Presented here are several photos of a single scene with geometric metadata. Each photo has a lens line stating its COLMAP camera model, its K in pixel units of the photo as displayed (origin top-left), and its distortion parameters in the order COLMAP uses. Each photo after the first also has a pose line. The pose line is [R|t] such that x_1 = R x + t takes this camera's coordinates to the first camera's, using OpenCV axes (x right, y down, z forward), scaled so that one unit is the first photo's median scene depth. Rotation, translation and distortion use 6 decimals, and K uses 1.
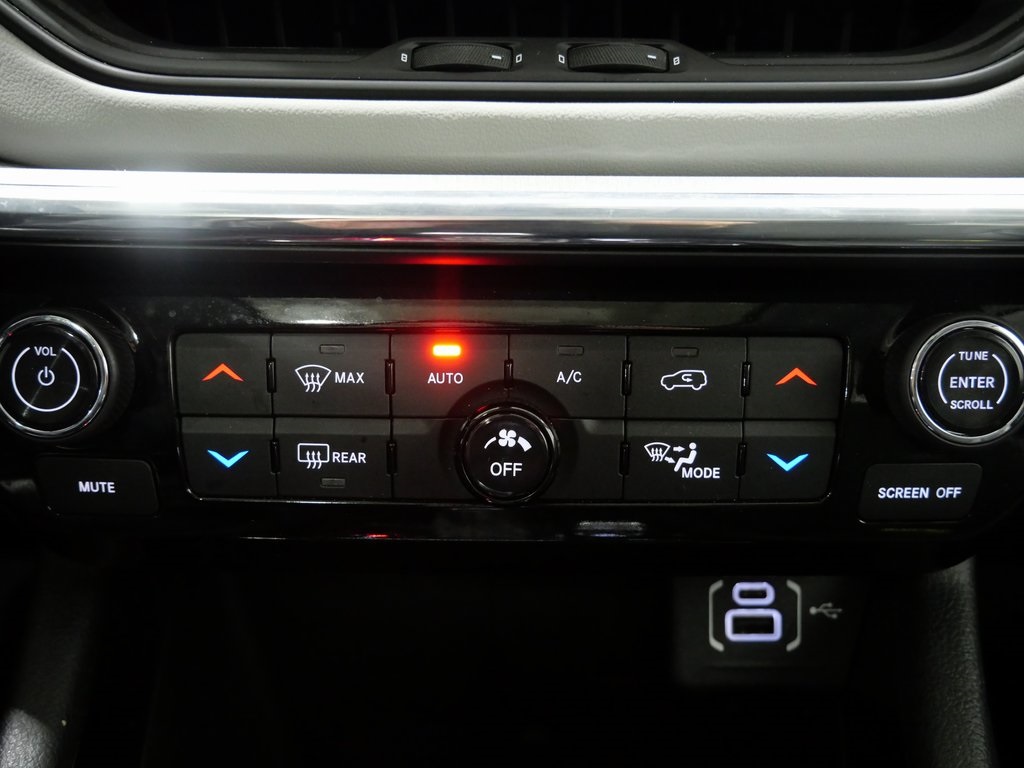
lens RADIAL K [[1034.4, 0, 512.0], [0, 1034.4, 384.0], [0, 0, 1]] dist [-0.011401, 0.000448]
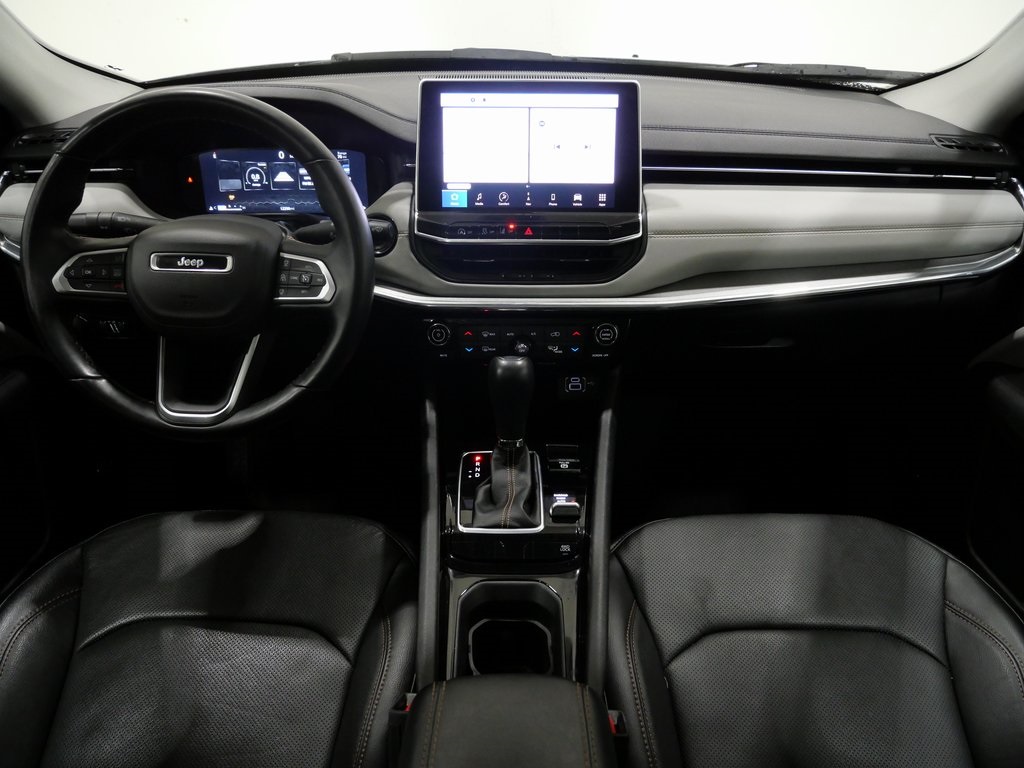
lens RADIAL K [[737.2, 0, 512.0], [0, 737.2, 384.0], [0, 0, 1]] dist [-0.031365, 0.005268]
pose [[0.999972, -0.007031, 0.002746, -0.068144], [0.006740, 0.995505, 0.094465, -0.109116], [-0.003398, -0.094444, 0.995524, -2.801330]]
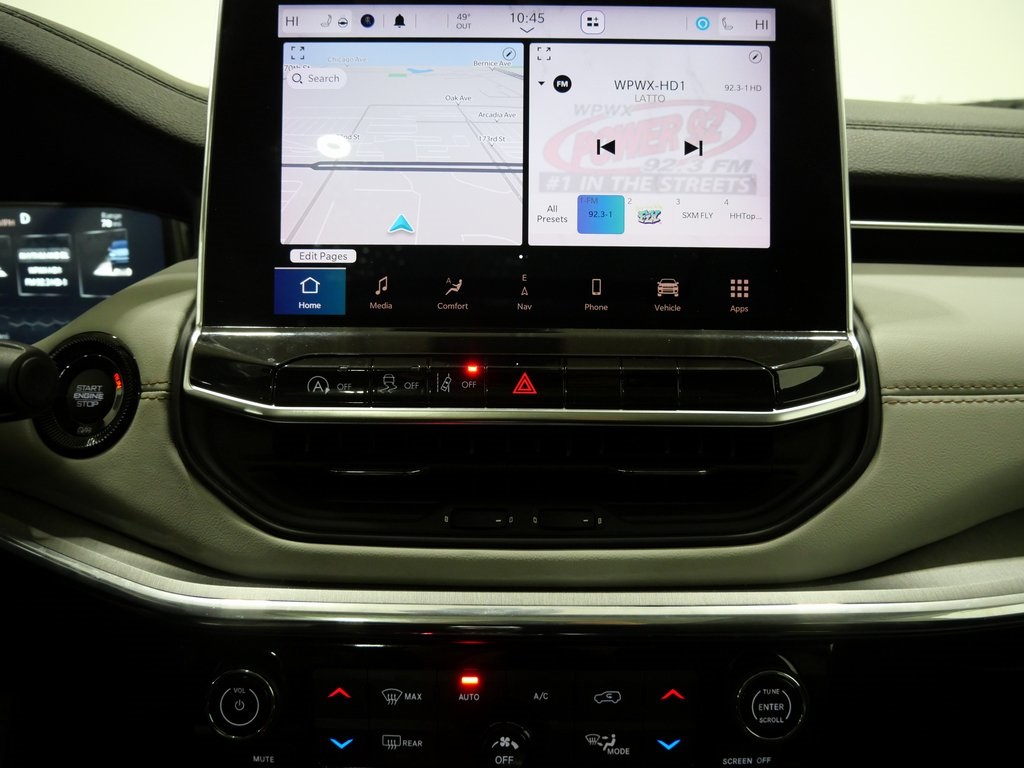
lens RADIAL K [[737.2, 0, 512.0], [0, 737.2, 384.0], [0, 0, 1]] dist [-0.031365, 0.005268]
pose [[0.999982, -0.003384, 0.004942, 0.002964], [0.003969, 0.992327, -0.123577, -0.371184], [-0.004486, 0.123594, 0.992323, -0.275146]]
